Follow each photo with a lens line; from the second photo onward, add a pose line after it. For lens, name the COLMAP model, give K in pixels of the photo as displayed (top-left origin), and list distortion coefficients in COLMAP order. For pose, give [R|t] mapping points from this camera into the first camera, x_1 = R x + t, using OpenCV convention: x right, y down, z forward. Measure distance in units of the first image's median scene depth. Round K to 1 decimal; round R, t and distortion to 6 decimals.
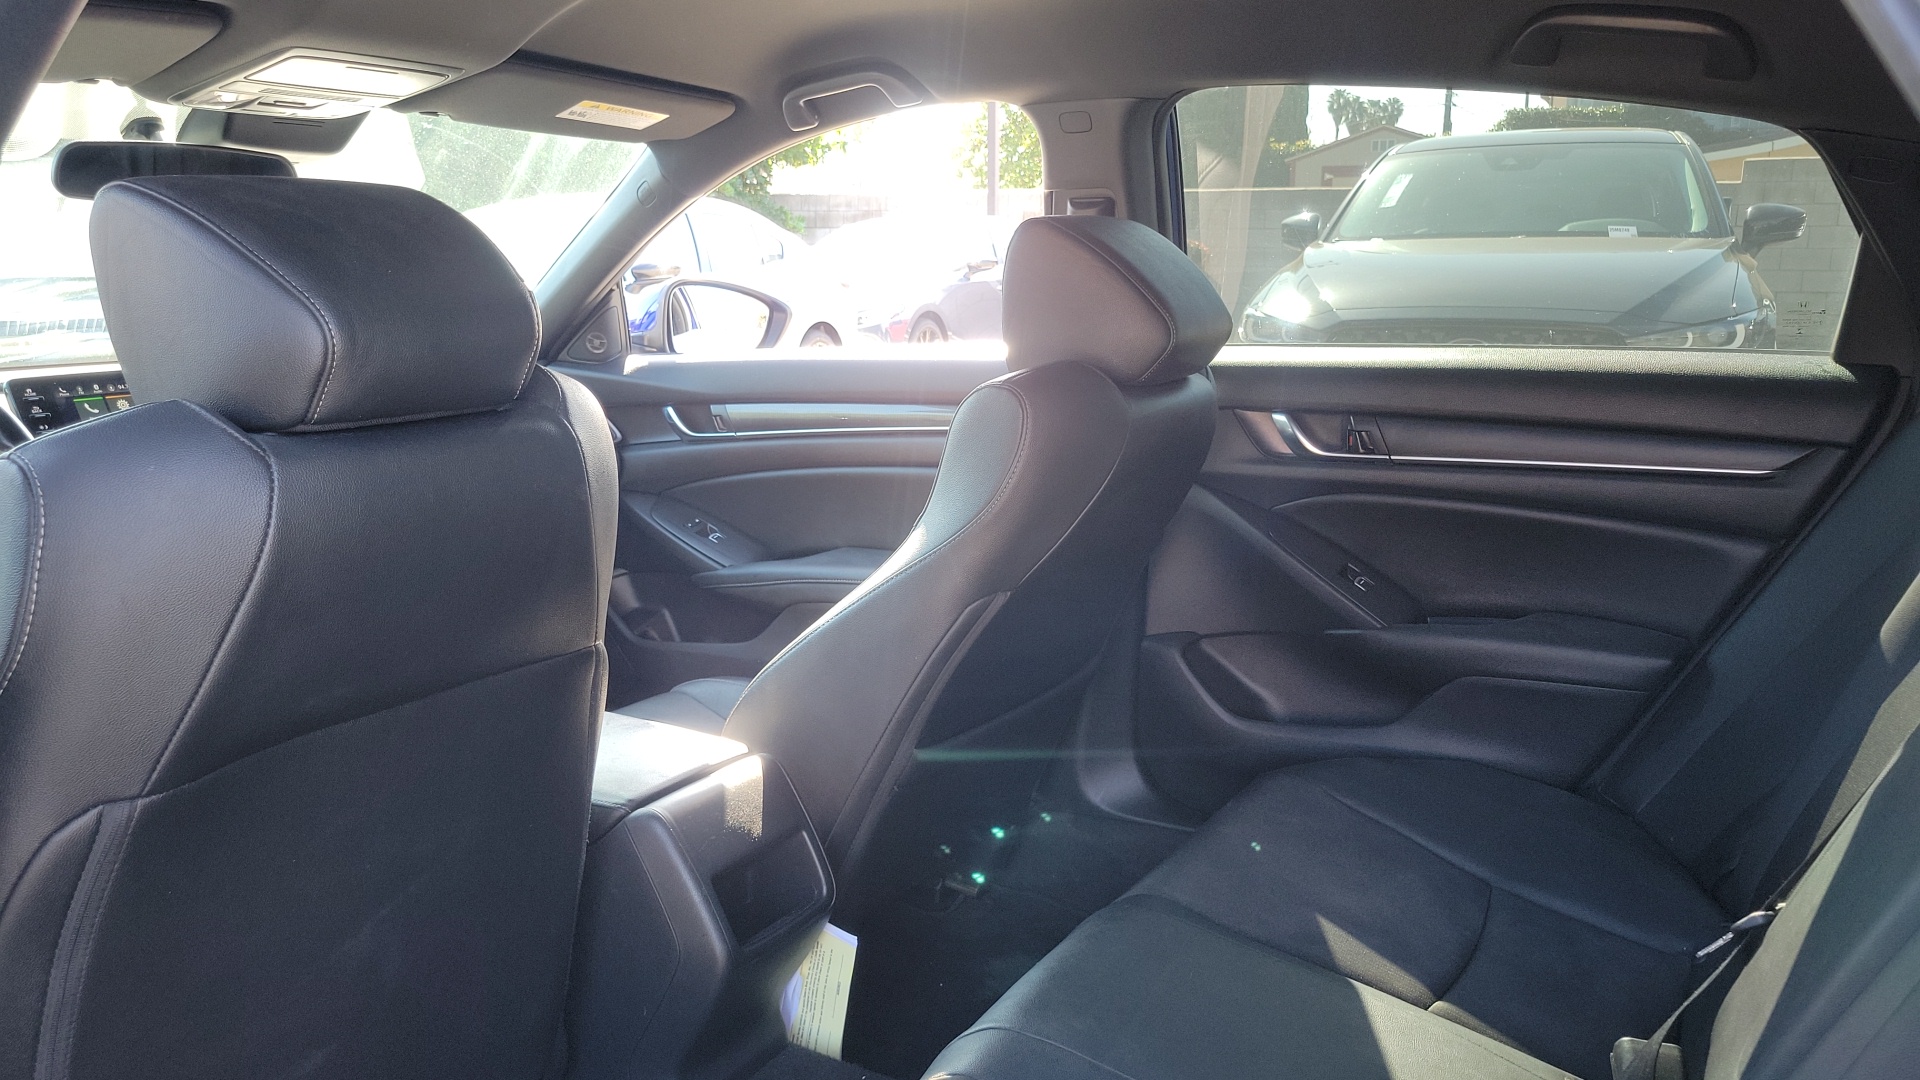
lens RADIAL K [[1446.6, 0, 961.4], [0, 1446.6, 552.5], [0, 0, 1]] dist [0.041474, 0.001054]
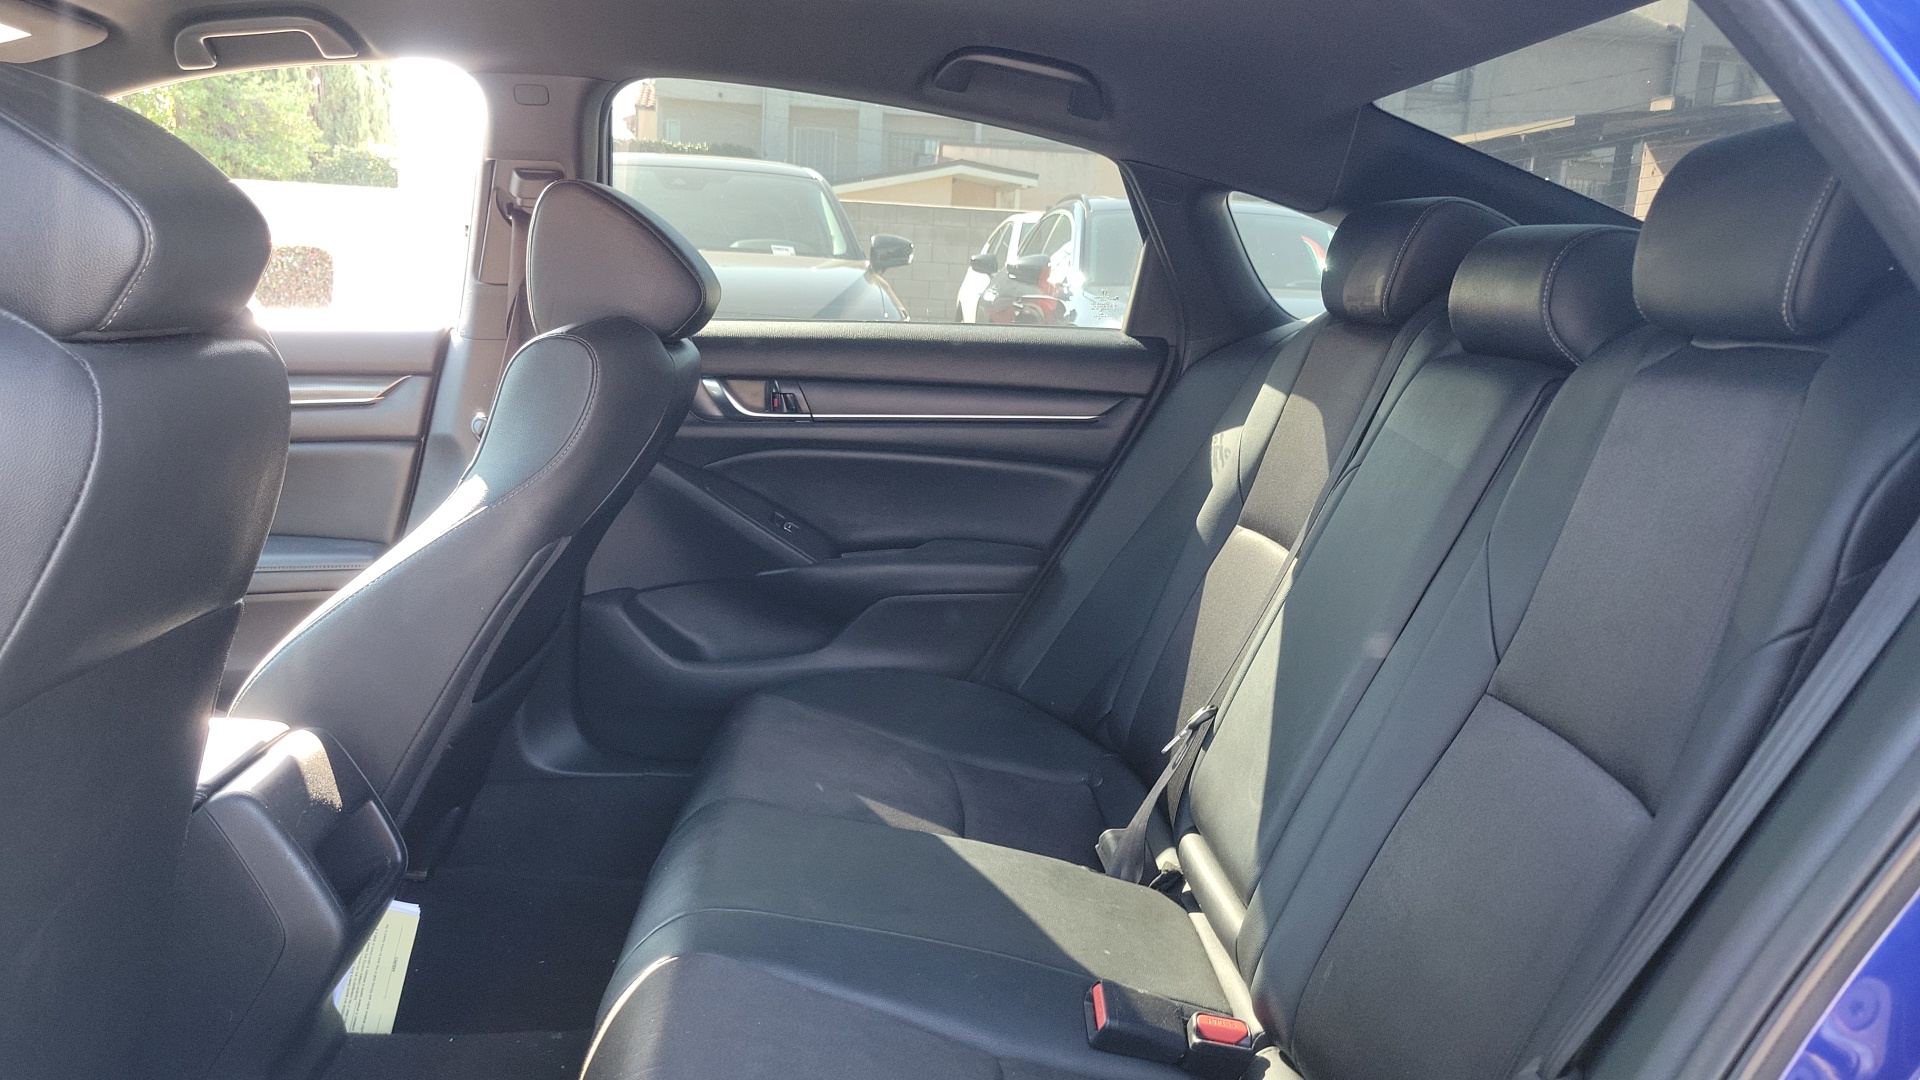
lens RADIAL K [[1452.1, 0, 949.0], [0, 1452.1, 538.7], [0, 0, 1]] dist [0.025000, 0.000081]
pose [[0.829394, -0.061108, 0.555312, -0.265698], [0.072513, 0.997366, 0.001451, 0.038994], [-0.553938, 0.039064, 0.831641, -0.018374]]
